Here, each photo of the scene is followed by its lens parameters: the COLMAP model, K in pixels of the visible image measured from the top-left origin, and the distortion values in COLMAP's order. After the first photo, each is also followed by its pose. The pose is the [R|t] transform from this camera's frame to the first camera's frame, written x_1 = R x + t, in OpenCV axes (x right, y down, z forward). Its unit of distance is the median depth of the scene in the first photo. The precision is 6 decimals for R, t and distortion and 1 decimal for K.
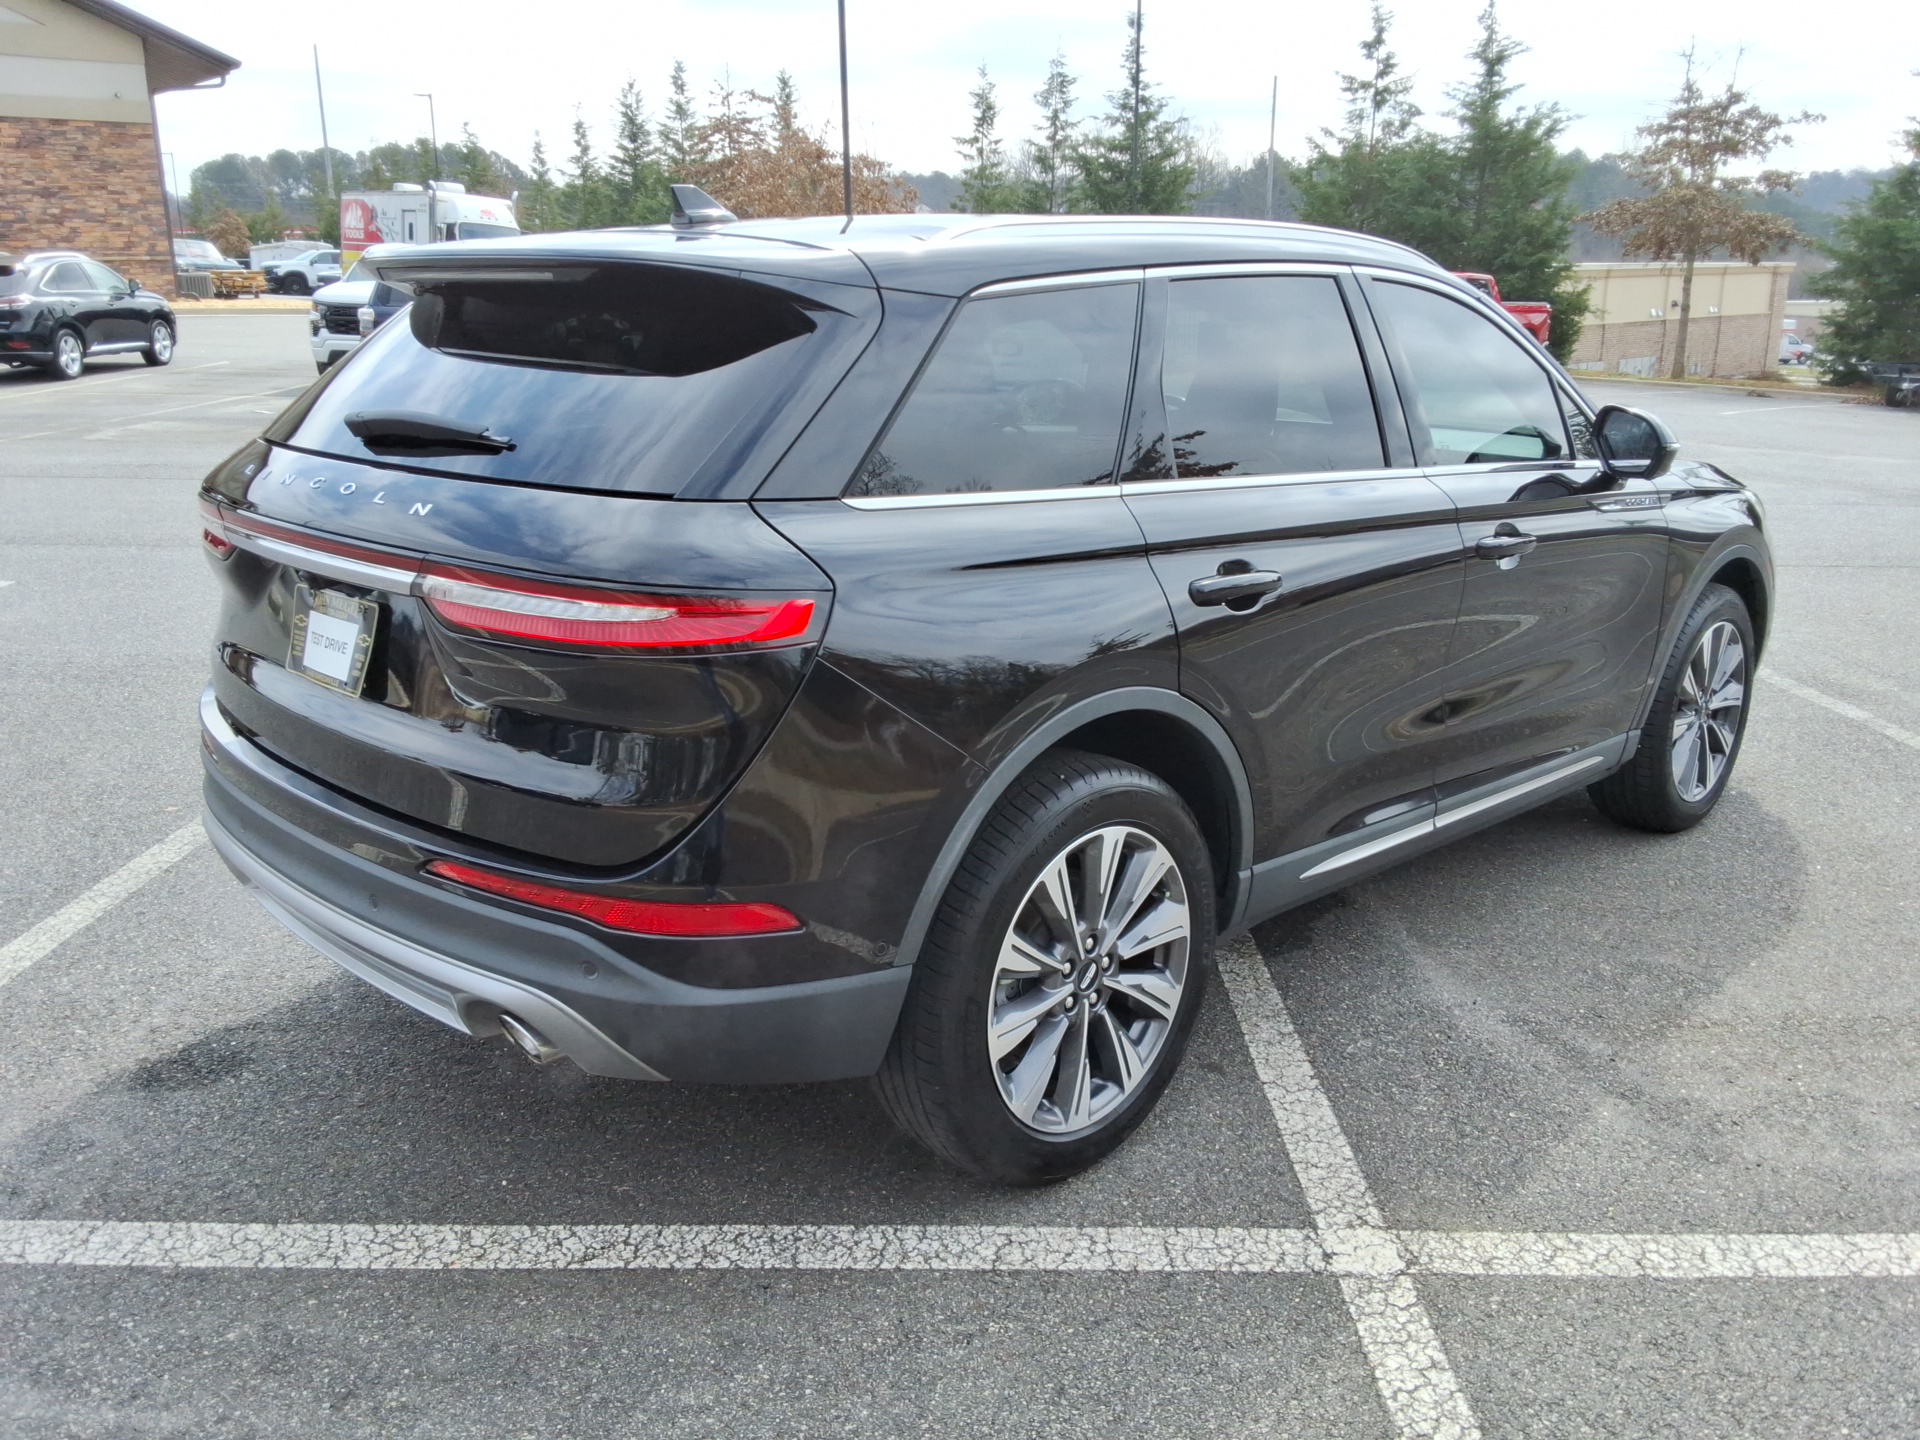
lens RADIAL K [[1529.9, 0, 976.4], [0, 1529.9, 716.7], [0, 0, 1]] dist [0.082845, -0.128560]
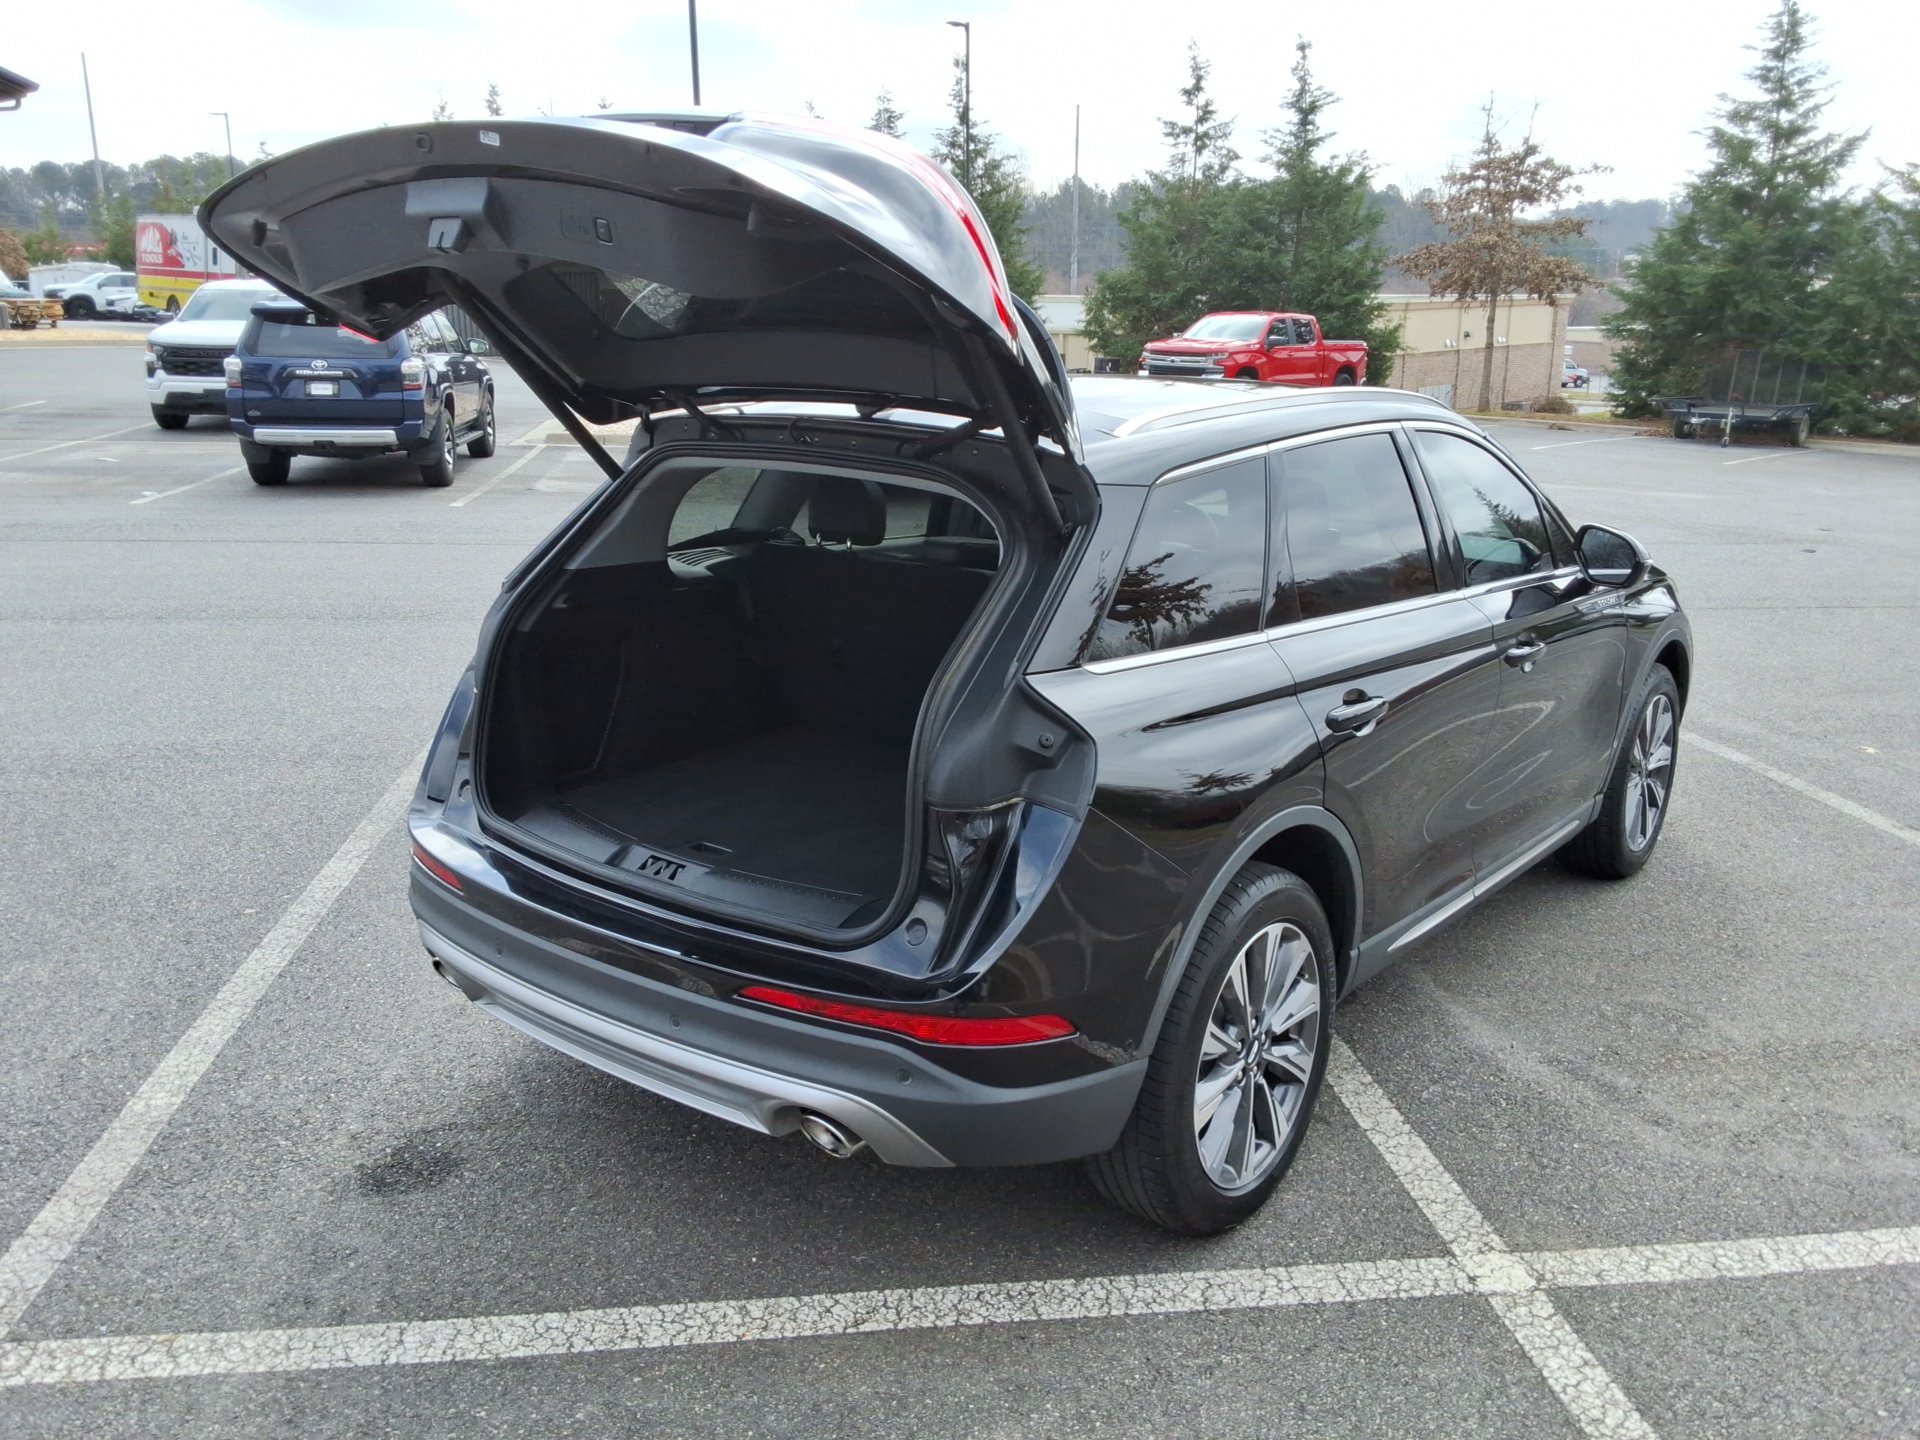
lens RADIAL K [[1529.9, 0, 976.3], [0, 1529.9, 711.8], [0, 0, 1]] dist [0.082845, -0.128560]
pose [[0.993062, -0.025614, 0.114772, -0.209557], [0.027398, 0.999527, -0.013997, -0.062808], [-0.114359, 0.017044, 0.993293, -0.116760]]
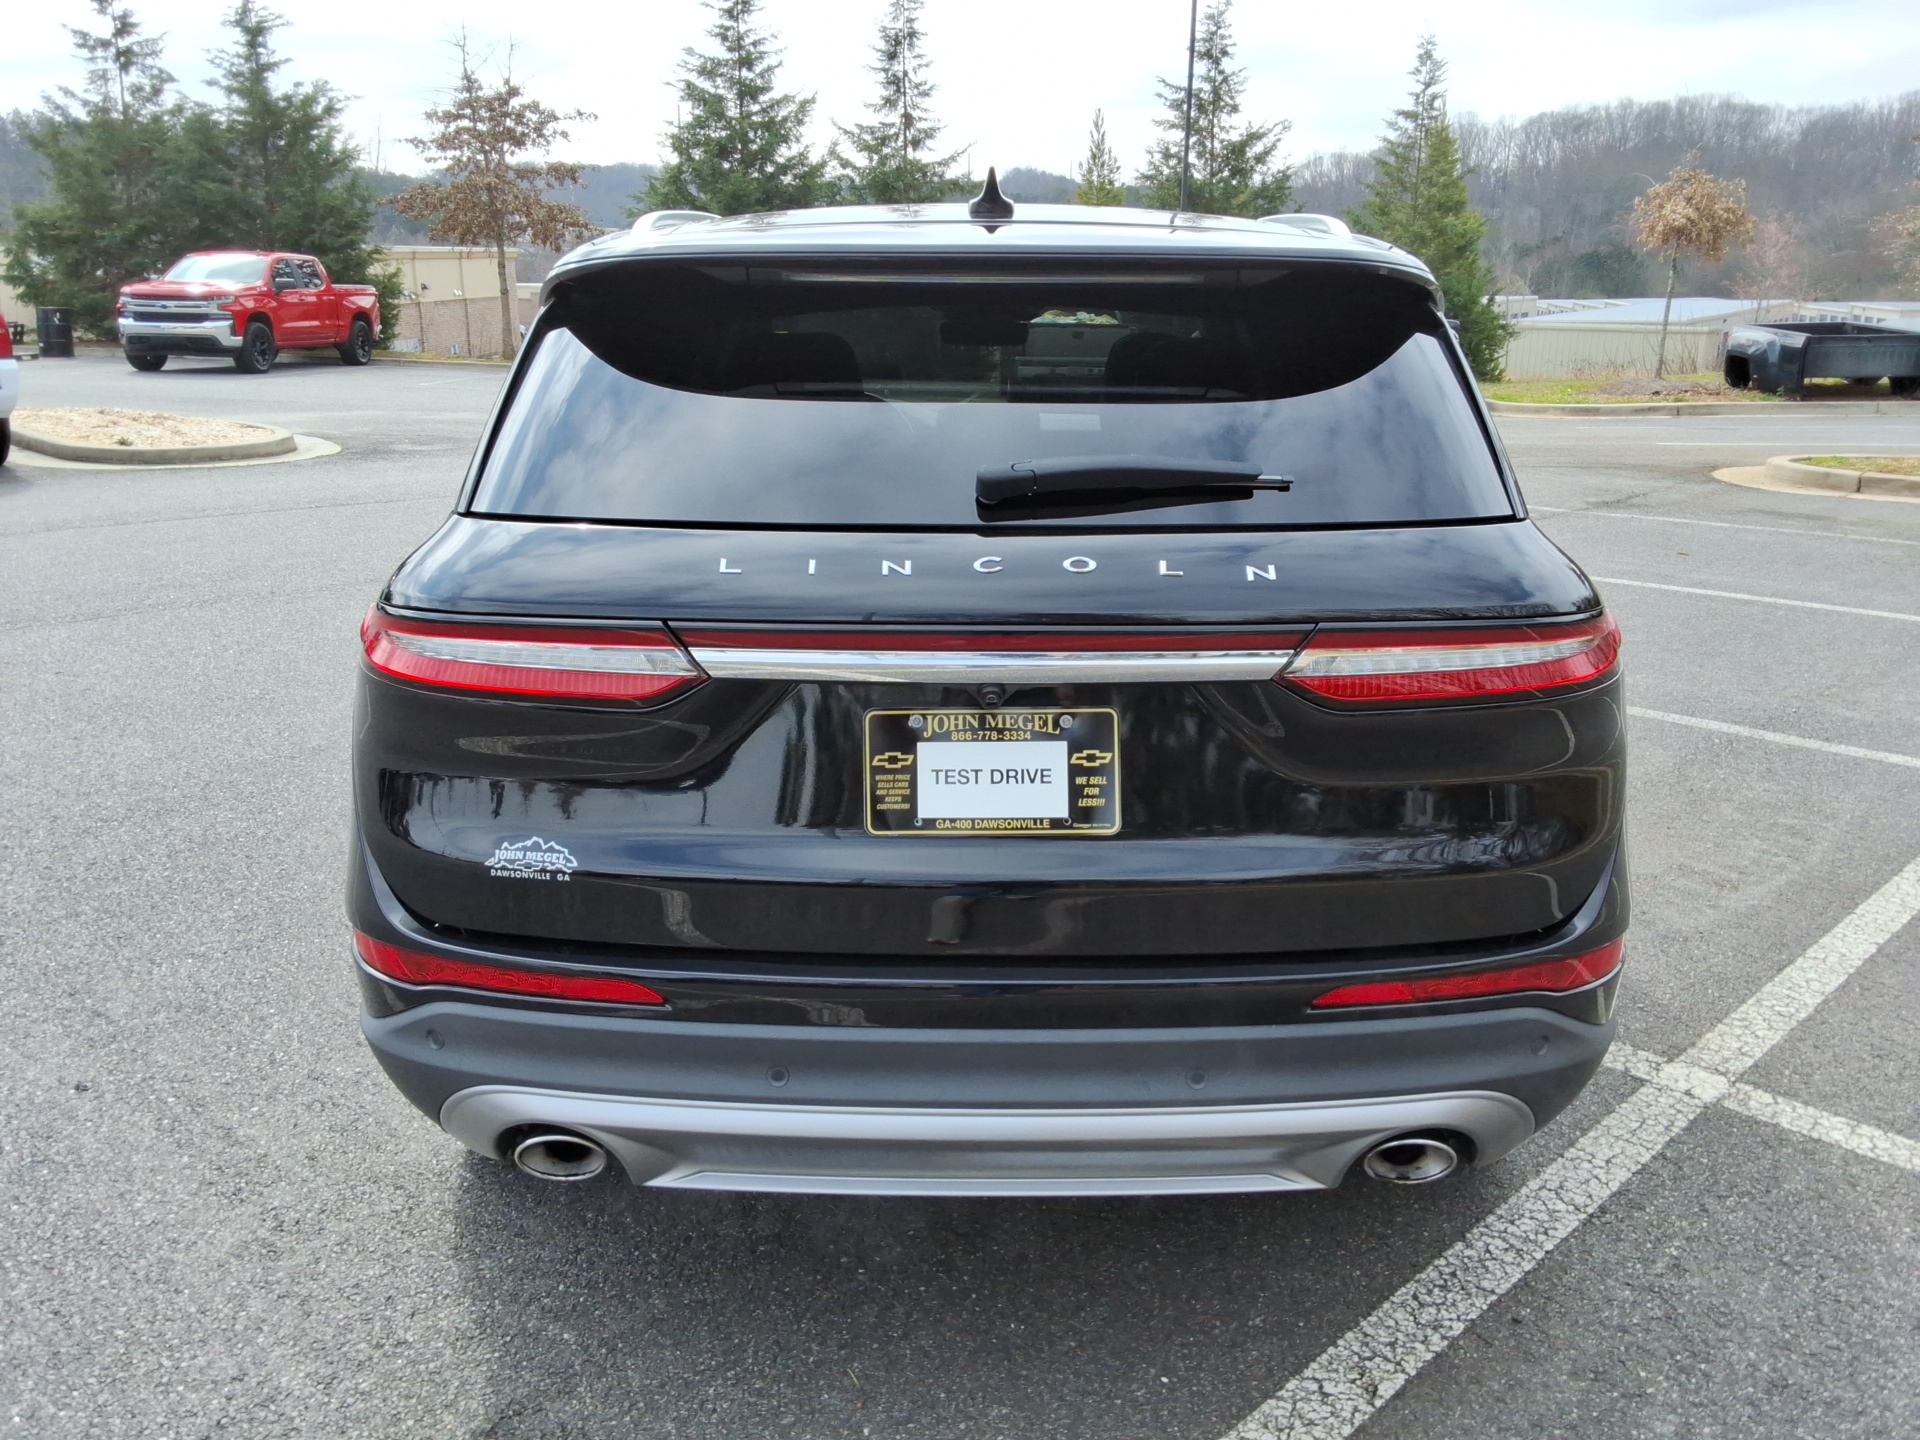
lens RADIAL K [[1529.9, 0, 974.8], [0, 1529.9, 710.0], [0, 0, 1]] dist [0.082845, -0.128560]
pose [[0.714461, -0.186920, 0.674244, -0.689755], [0.182094, 0.980122, 0.078763, -0.104454], [-0.675564, 0.066503, 0.734296, 0.350568]]
